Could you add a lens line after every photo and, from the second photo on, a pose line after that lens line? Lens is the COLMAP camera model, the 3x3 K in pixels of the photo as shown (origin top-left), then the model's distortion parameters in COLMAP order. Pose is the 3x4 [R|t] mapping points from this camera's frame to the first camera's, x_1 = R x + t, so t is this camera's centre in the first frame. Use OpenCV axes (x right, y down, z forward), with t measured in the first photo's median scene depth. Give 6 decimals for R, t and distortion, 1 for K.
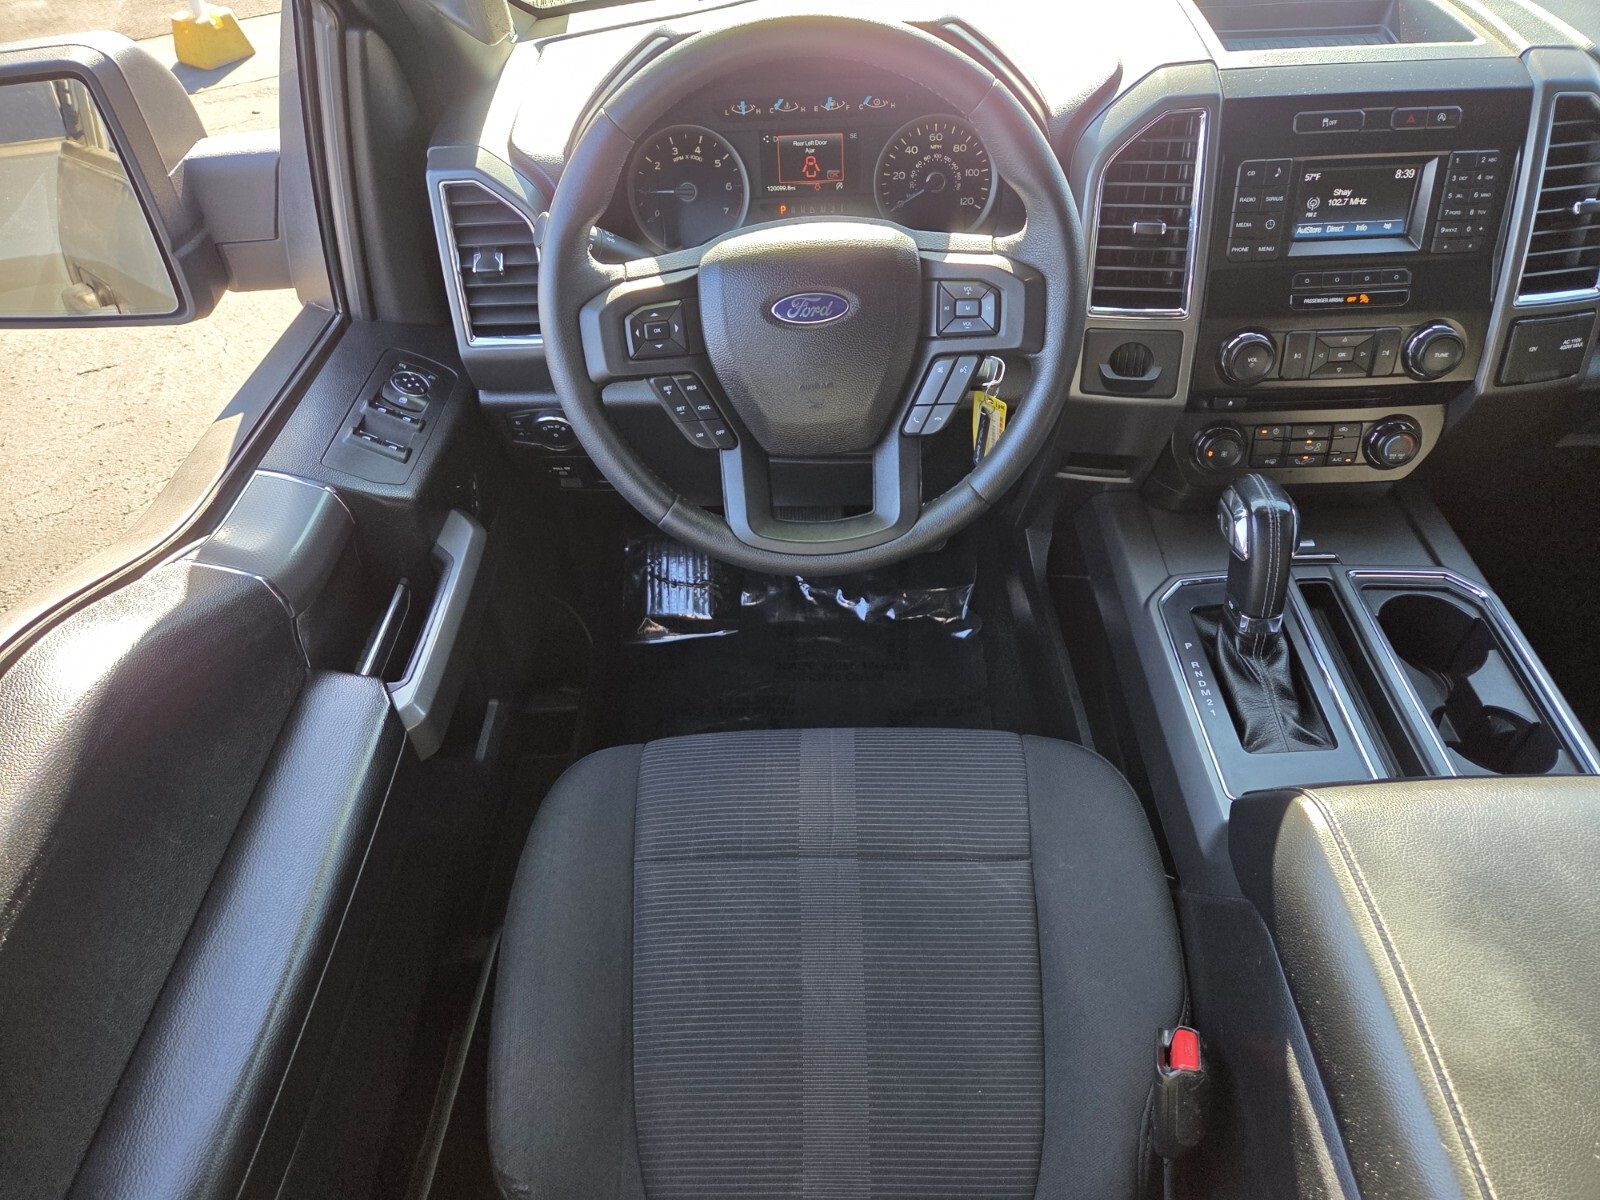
lens RADIAL K [[1055.8, 0, 800.3], [0, 1055.8, 594.8], [0, 0, 1]] dist [0.062094, -0.054227]
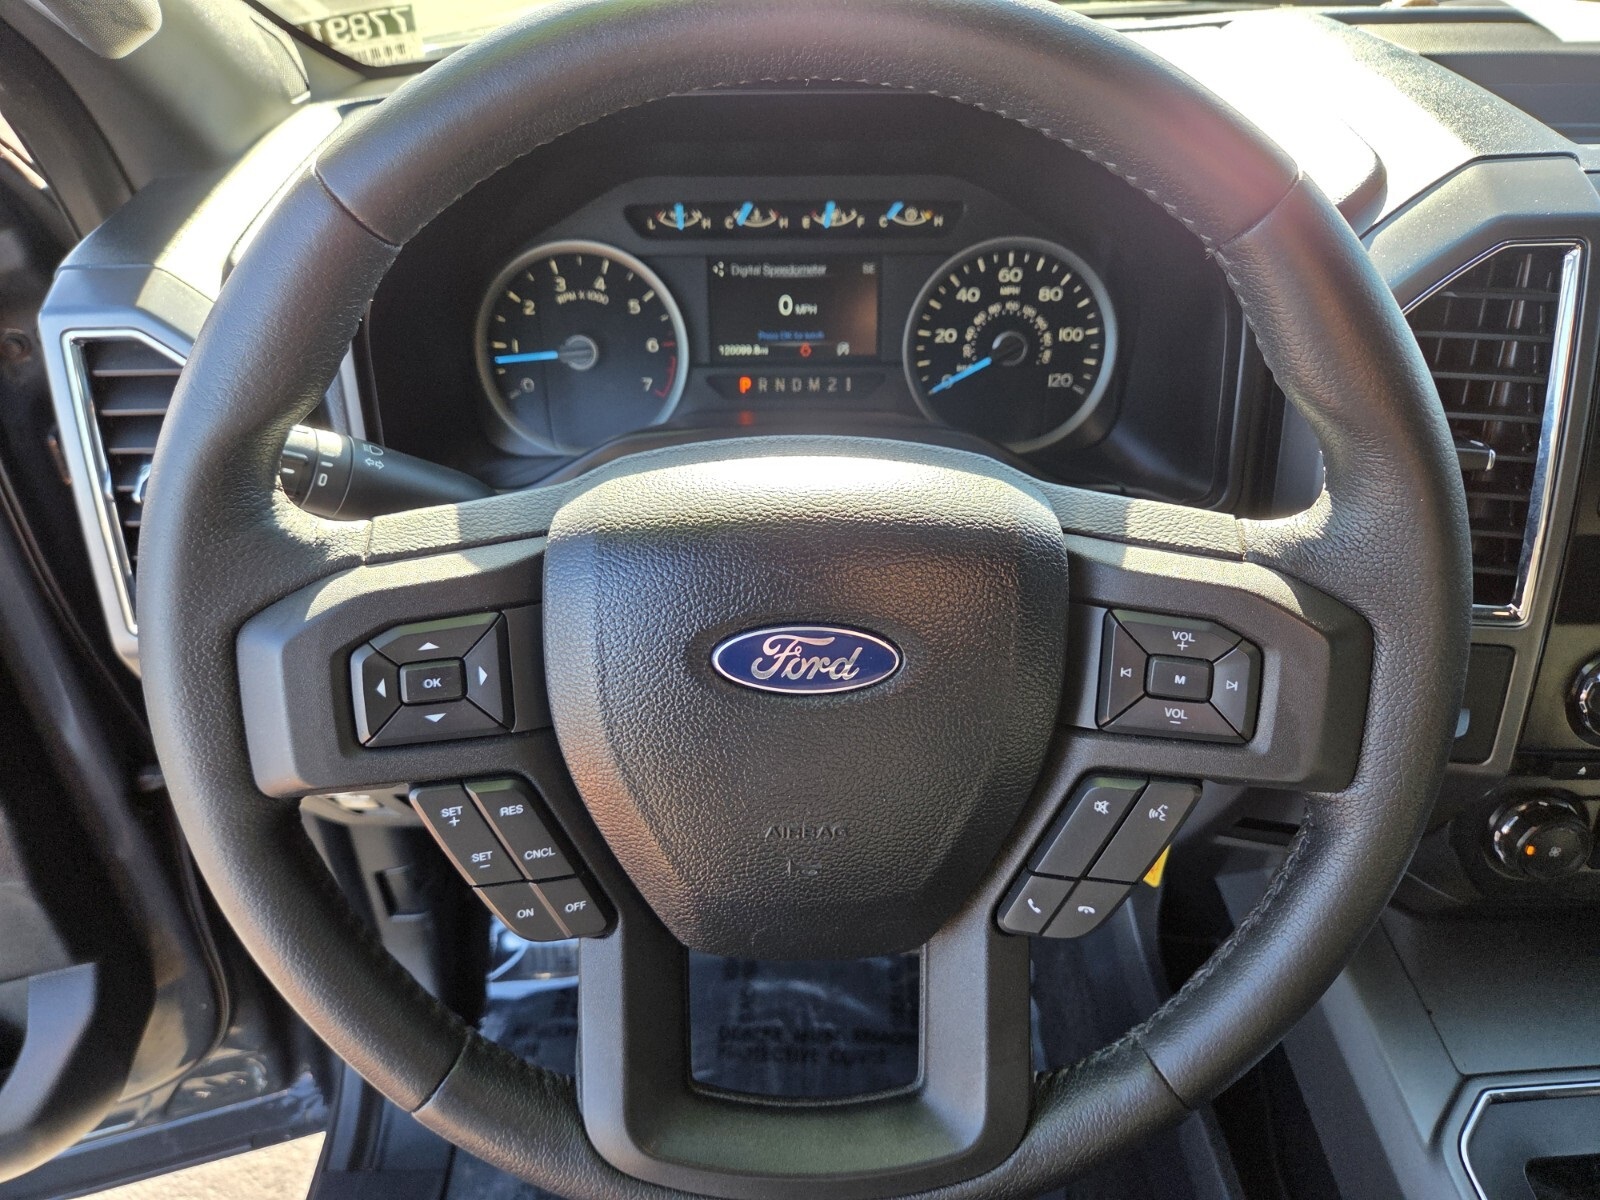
lens RADIAL K [[1055.8, 0, 800.3], [0, 1055.8, 594.8], [0, 0, 1]] dist [0.062094, -0.054227]
pose [[0.999550, 0.021293, 0.021124, 0.004161], [-0.018957, 0.994267, -0.105228, -0.215871], [-0.023244, 0.104780, 0.994224, 0.498539]]
